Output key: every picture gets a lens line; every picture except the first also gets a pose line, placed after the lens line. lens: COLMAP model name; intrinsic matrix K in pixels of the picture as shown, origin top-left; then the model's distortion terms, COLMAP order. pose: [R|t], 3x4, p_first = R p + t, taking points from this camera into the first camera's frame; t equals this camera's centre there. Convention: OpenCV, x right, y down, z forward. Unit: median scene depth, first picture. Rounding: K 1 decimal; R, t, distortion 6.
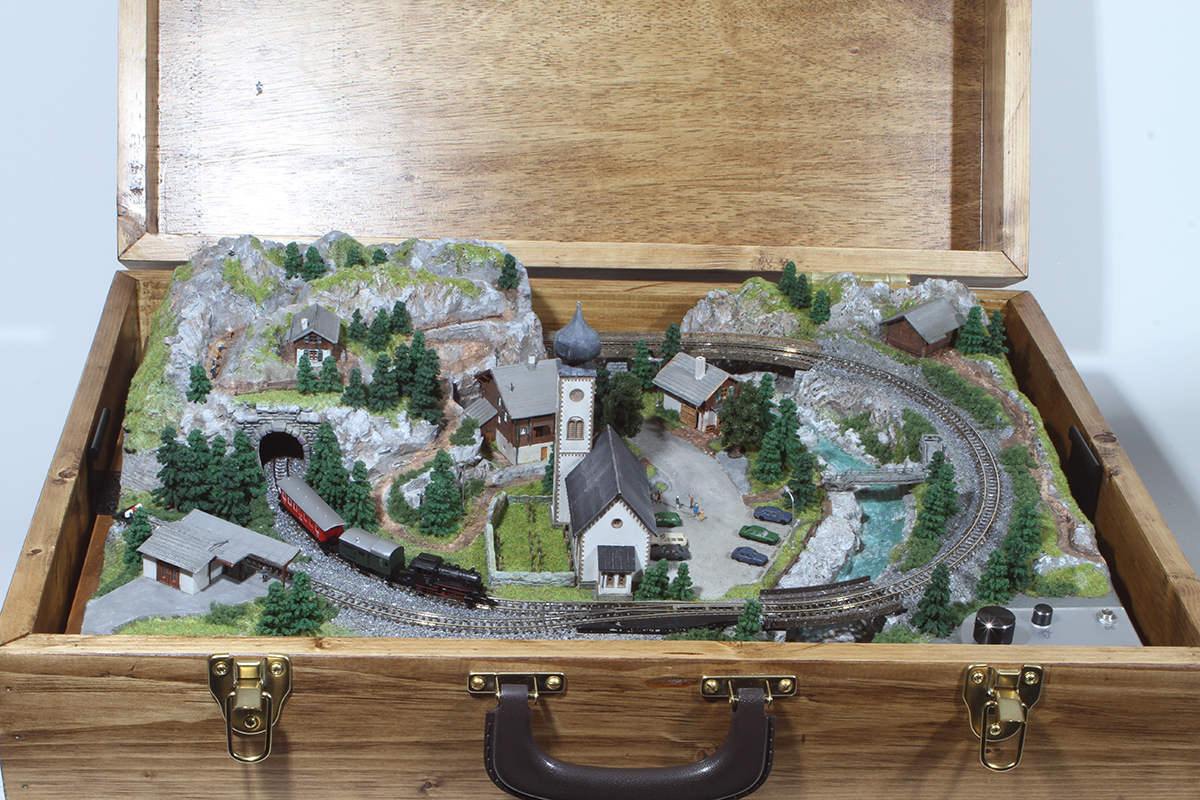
lens RADIAL K [[2302.2, 0, 594.5], [0, 2302.2, 591.5], [0, 0, 1]] dist [-0.032511, -0.030005]
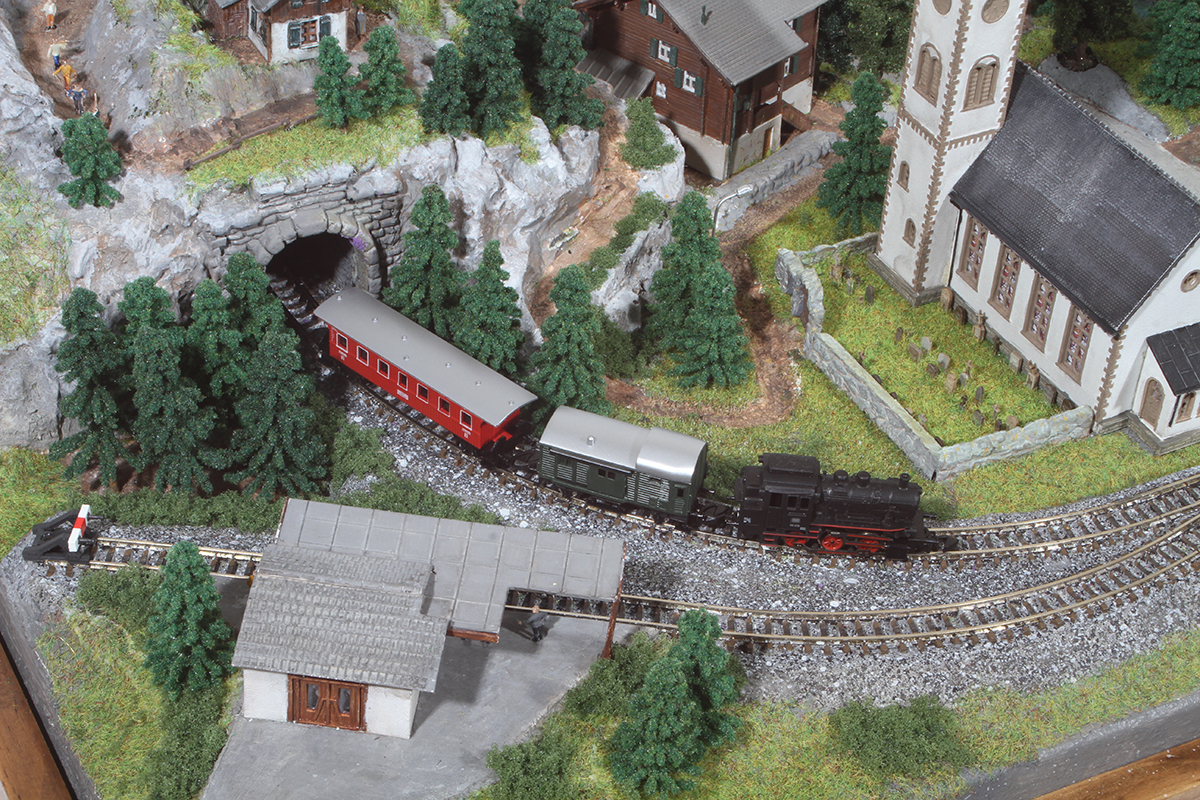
lens RADIAL K [[2302.2, 0, 594.5], [0, 2302.2, 591.5], [0, 0, 1]] dist [-0.032511, -0.030005]
pose [[0.916253, -0.271548, 0.294520, -0.212759], [0.204948, 0.949446, 0.237799, -0.089087], [-0.344204, -0.157523, 0.925586, 0.541353]]
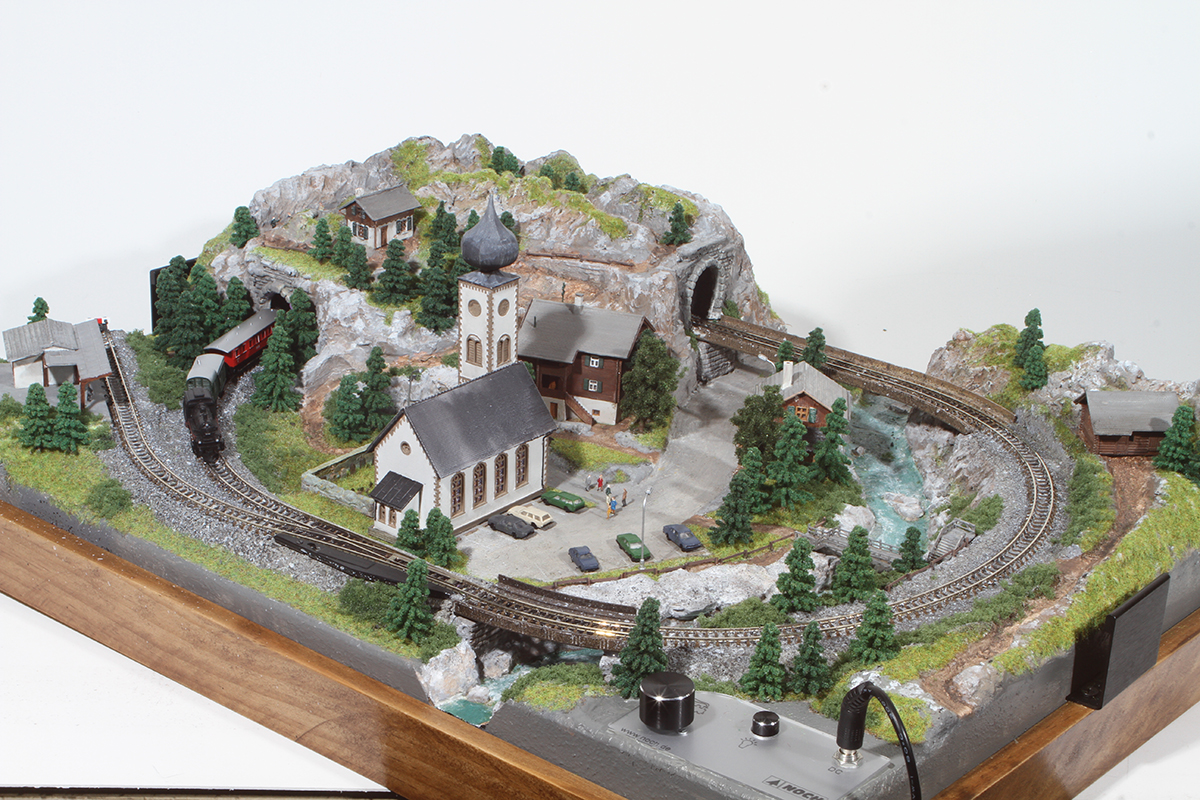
lens RADIAL K [[2302.2, 0, 594.5], [0, 2302.2, 591.5], [0, 0, 1]] dist [-0.032511, -0.030005]
pose [[0.726744, 0.287598, -0.623803, 0.509409], [-0.357549, 0.933790, 0.013963, -0.015438], [0.586517, 0.212893, 0.781457, 0.360919]]
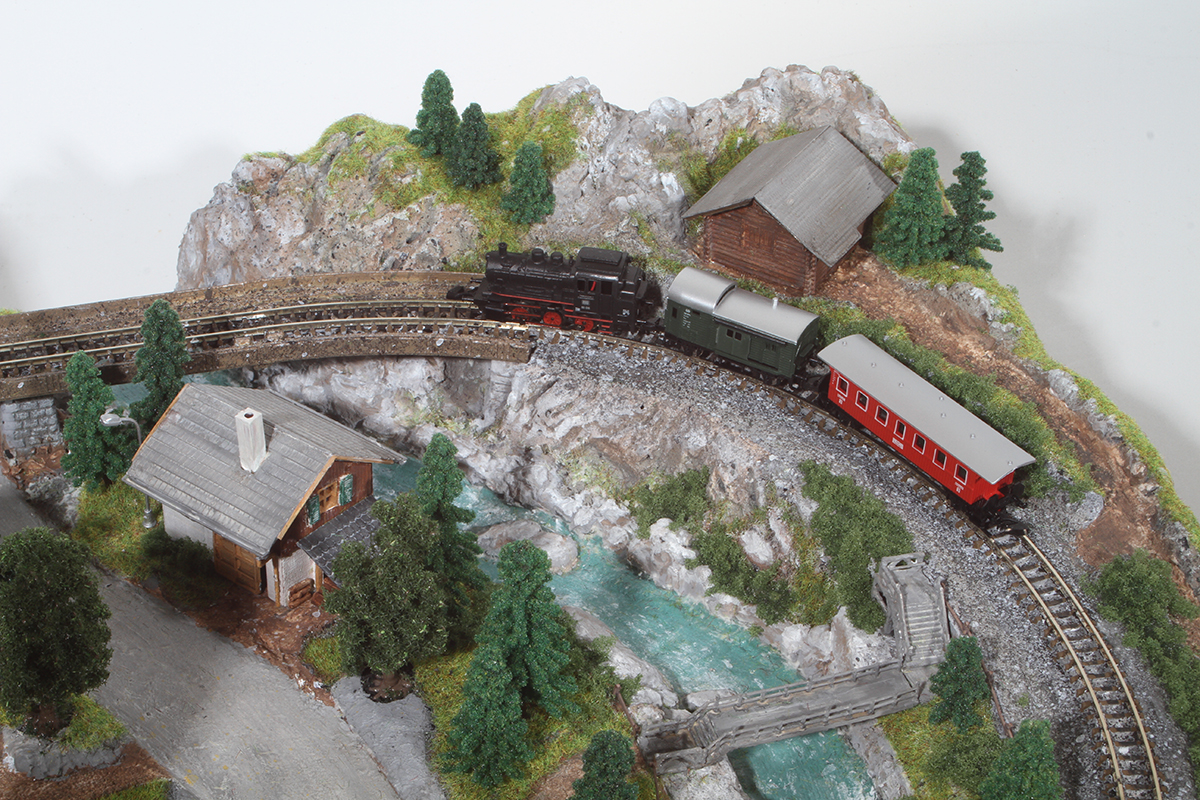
lens RADIAL K [[2302.2, 0, 594.5], [0, 2302.2, 591.5], [0, 0, 1]] dist [-0.032511, -0.030005]
pose [[0.974074, -0.150583, 0.168834, 0.033910], [0.119108, 0.975840, 0.183167, -0.133051], [-0.192337, -0.158309, 0.968476, 0.637165]]
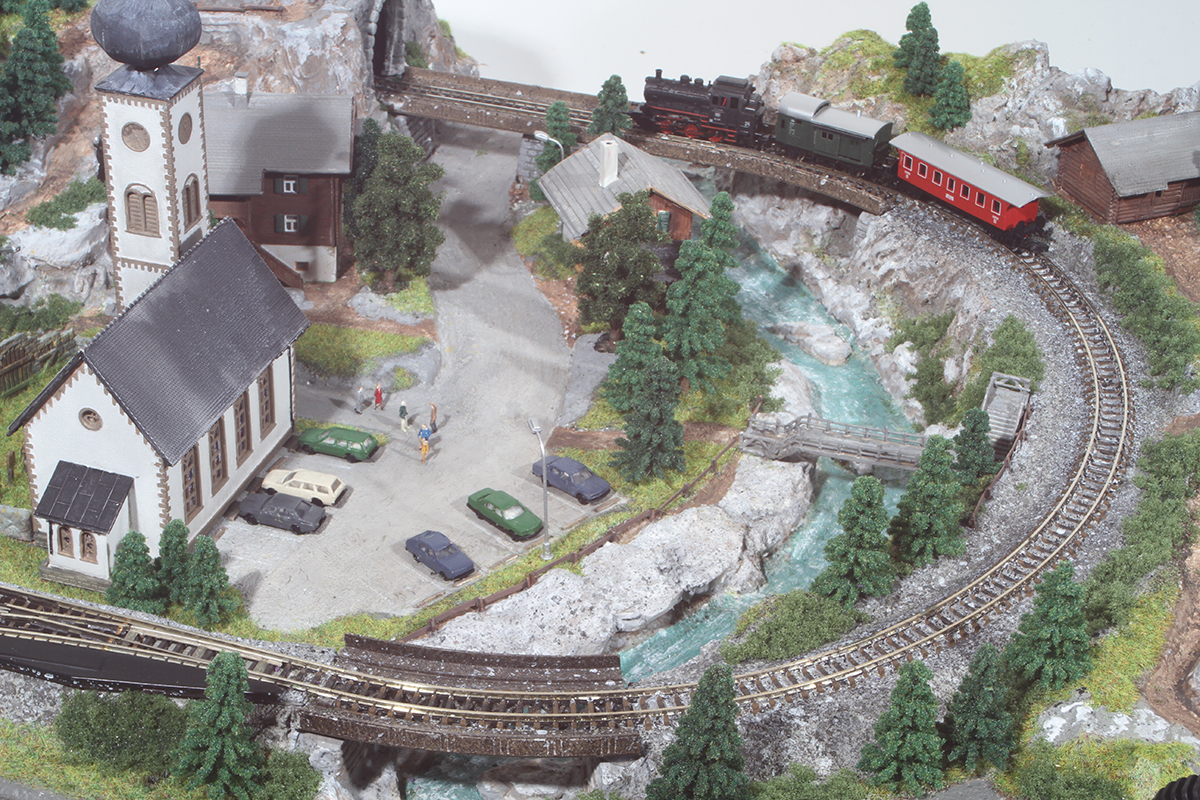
lens RADIAL K [[2302.2, 0, 594.5], [0, 2302.2, 591.5], [0, 0, 1]] dist [-0.032511, -0.030005]
pose [[0.923429, 0.207058, -0.323119, 0.220253], [-0.194548, 0.978325, 0.070932, -0.041844], [0.330802, -0.002638, 0.943696, 0.534194]]
